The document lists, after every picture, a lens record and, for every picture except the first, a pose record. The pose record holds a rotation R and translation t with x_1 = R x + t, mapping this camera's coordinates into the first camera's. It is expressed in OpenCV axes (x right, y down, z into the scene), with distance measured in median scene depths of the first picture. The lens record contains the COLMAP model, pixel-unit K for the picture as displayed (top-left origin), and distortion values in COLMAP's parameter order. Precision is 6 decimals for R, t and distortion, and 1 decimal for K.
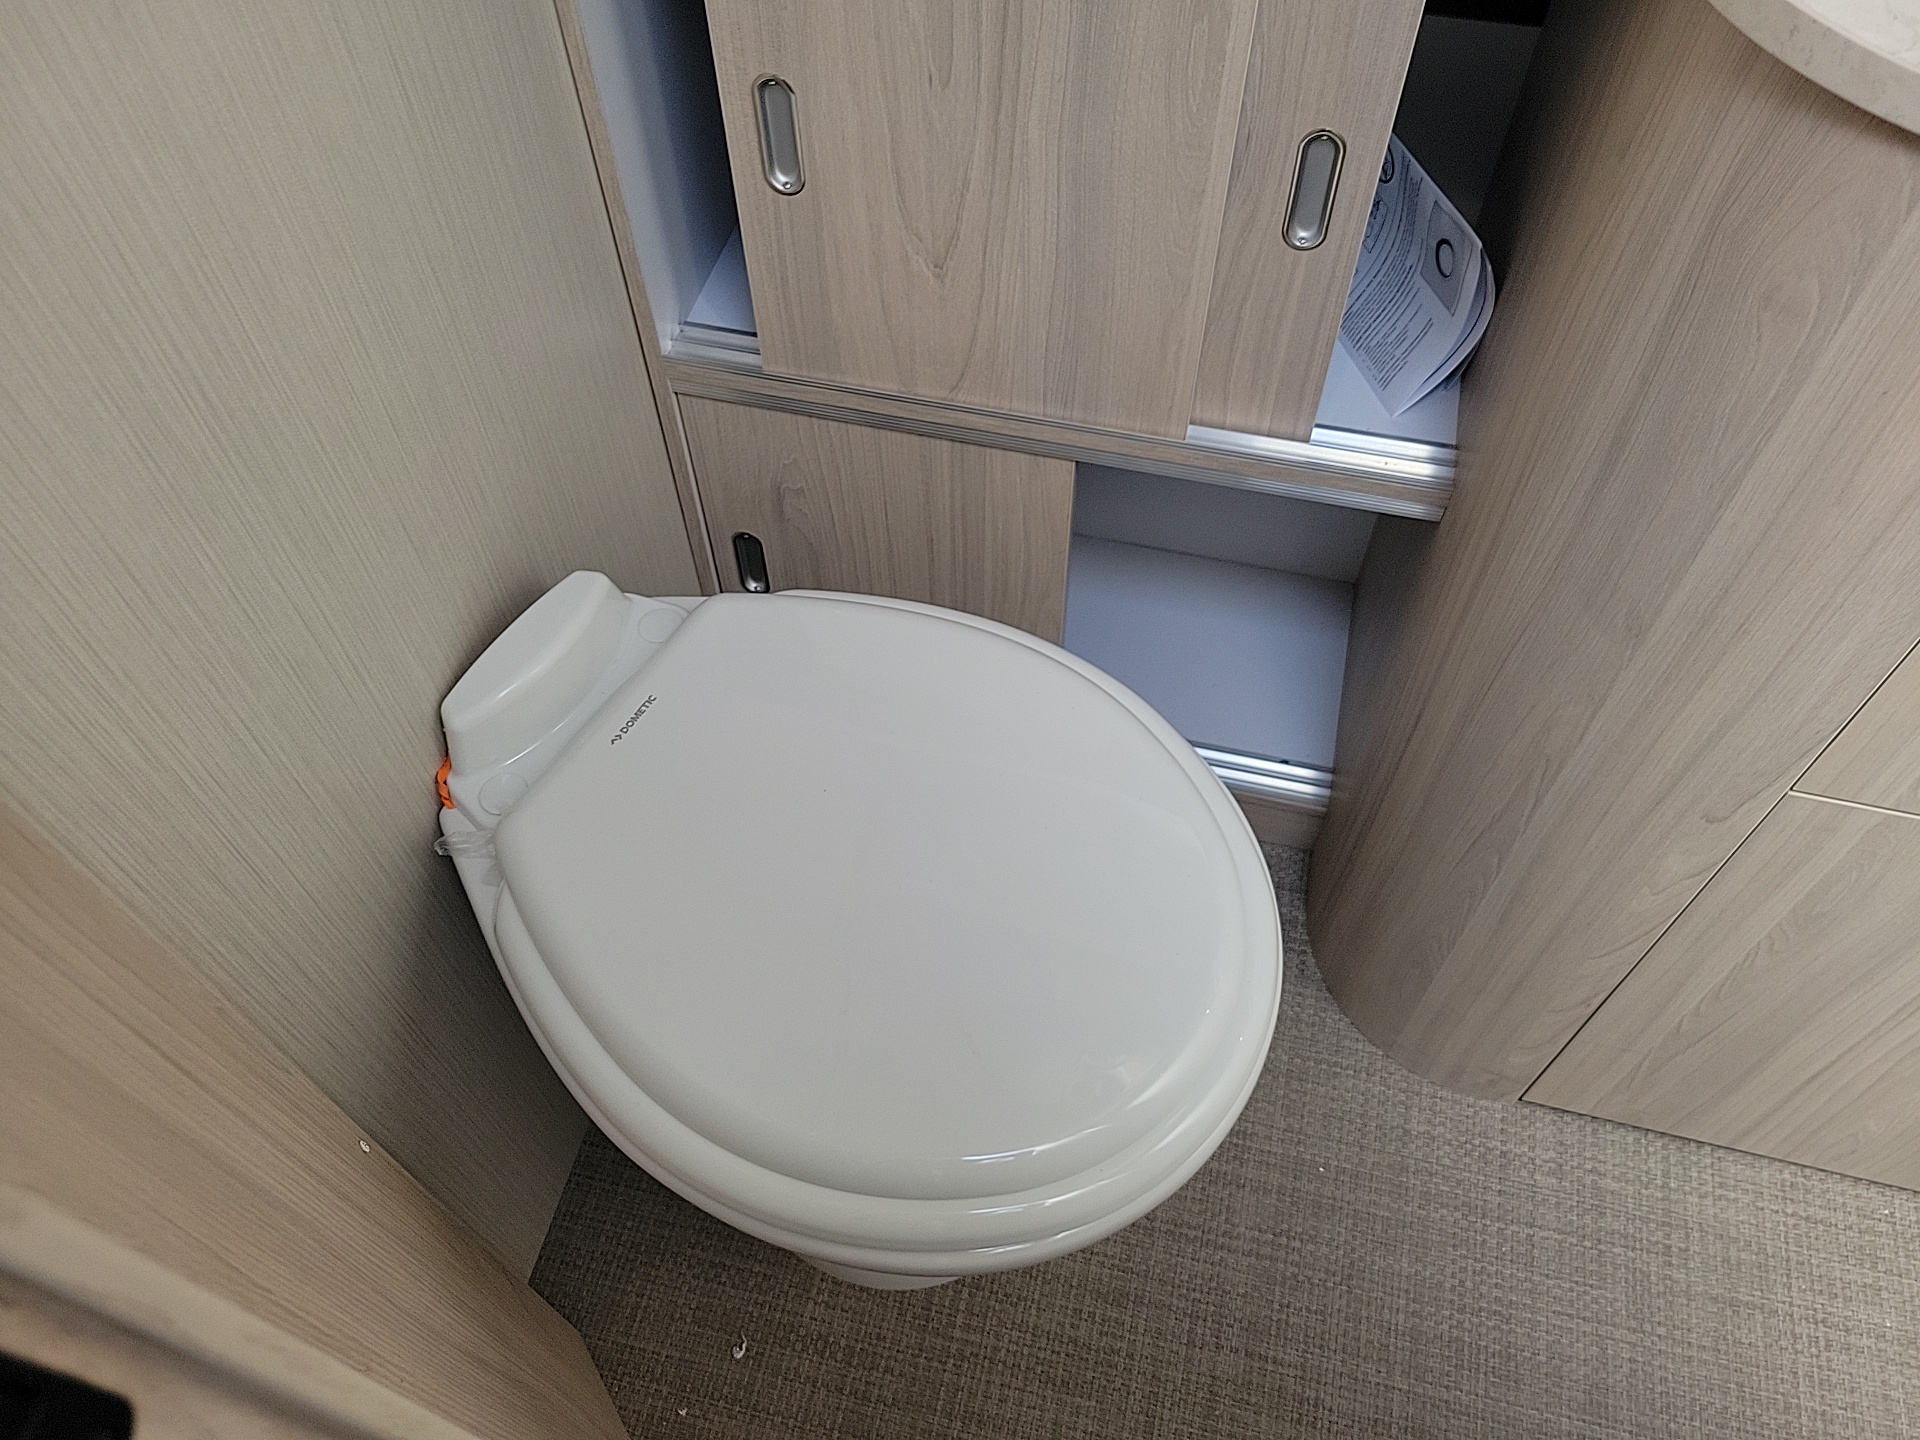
lens RADIAL K [[1459.8, 0, 960.0], [0, 1459.8, 720.0], [0, 0, 1]] dist [0.028102, -0.001769]
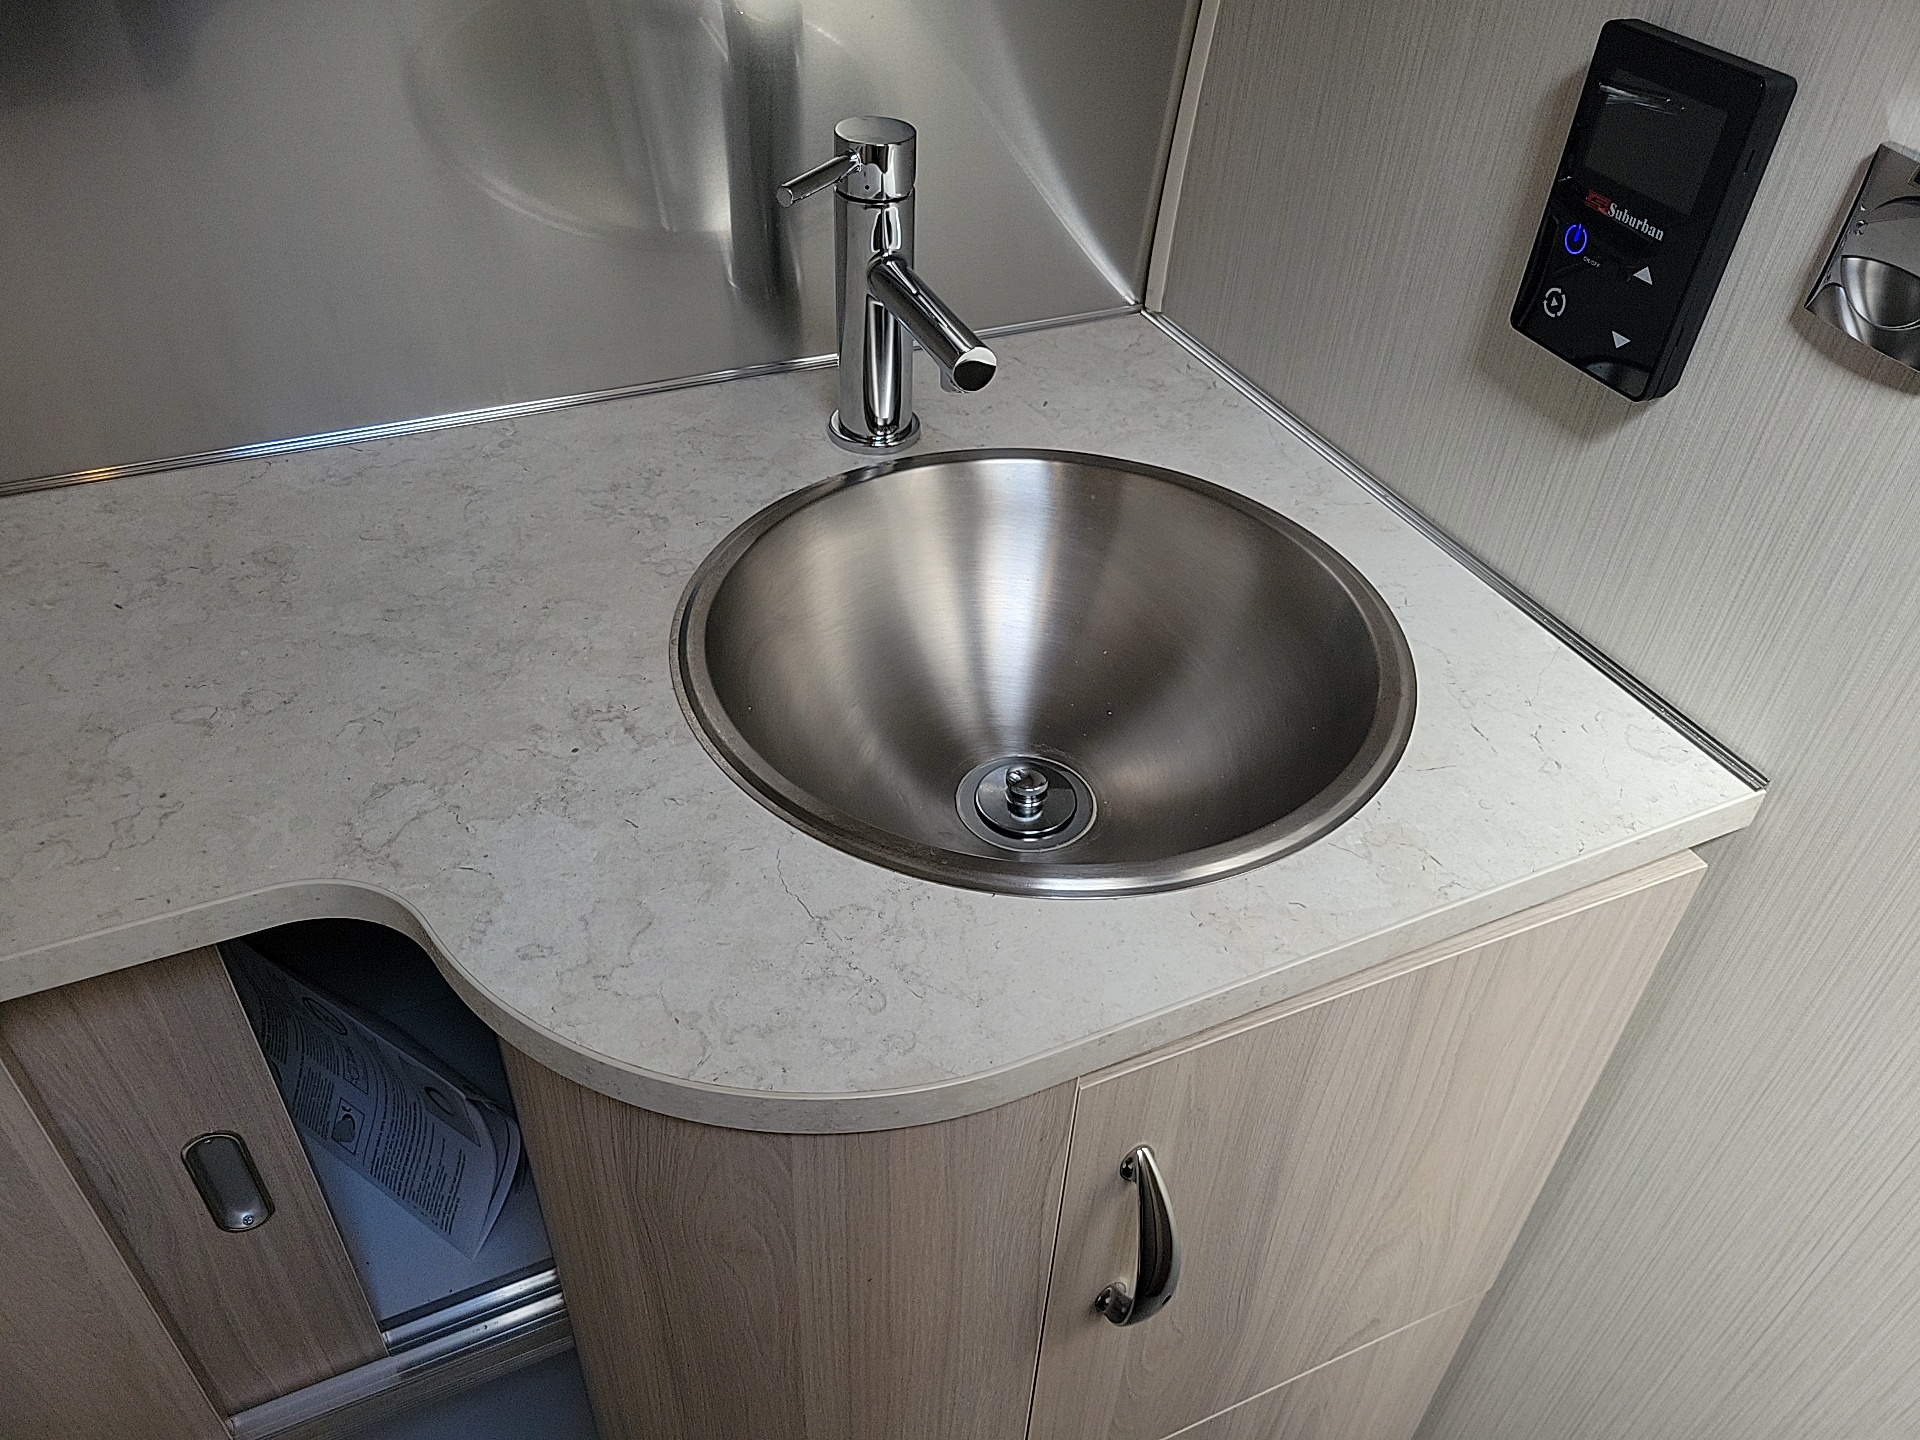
lens RADIAL K [[1459.8, 0, 960.0], [0, 1459.8, 720.0], [0, 0, 1]] dist [0.028102, -0.001769]
pose [[0.785910, -0.364138, 0.499749, 0.214082], [0.480655, 0.868201, -0.123276, -0.250669], [-0.388994, 0.337091, 0.857353, 0.032712]]
